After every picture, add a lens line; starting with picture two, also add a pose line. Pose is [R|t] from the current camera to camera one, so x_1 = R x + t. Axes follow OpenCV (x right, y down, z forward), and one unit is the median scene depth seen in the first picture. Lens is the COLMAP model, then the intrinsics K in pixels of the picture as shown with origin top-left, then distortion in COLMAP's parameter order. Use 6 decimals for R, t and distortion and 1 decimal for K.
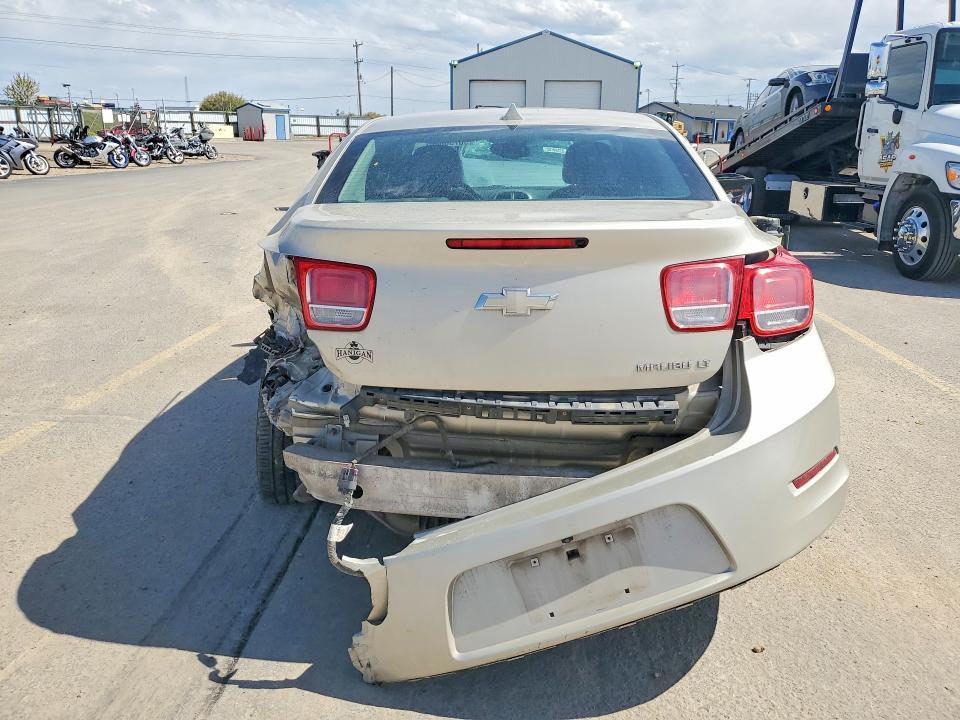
lens RADIAL K [[755.1, 0, 474.7], [0, 755.1, 358.4], [0, 0, 1]] dist [0.004703, 0.001033]
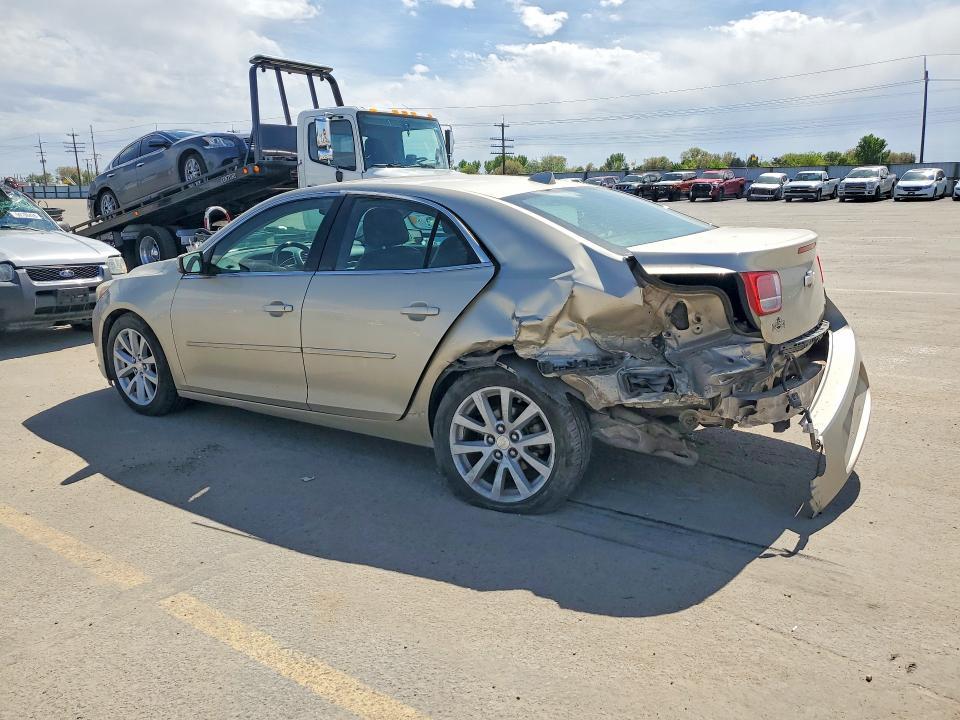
lens RADIAL K [[755.1, 0, 474.7], [0, 755.1, 358.4], [0, 0, 1]] dist [0.004703, 0.001033]
pose [[0.529180, -0.204883, 0.823402, -0.106933], [0.260840, 0.962700, 0.071908, -0.012833], [-0.807422, 0.176724, 0.562883, 0.035051]]
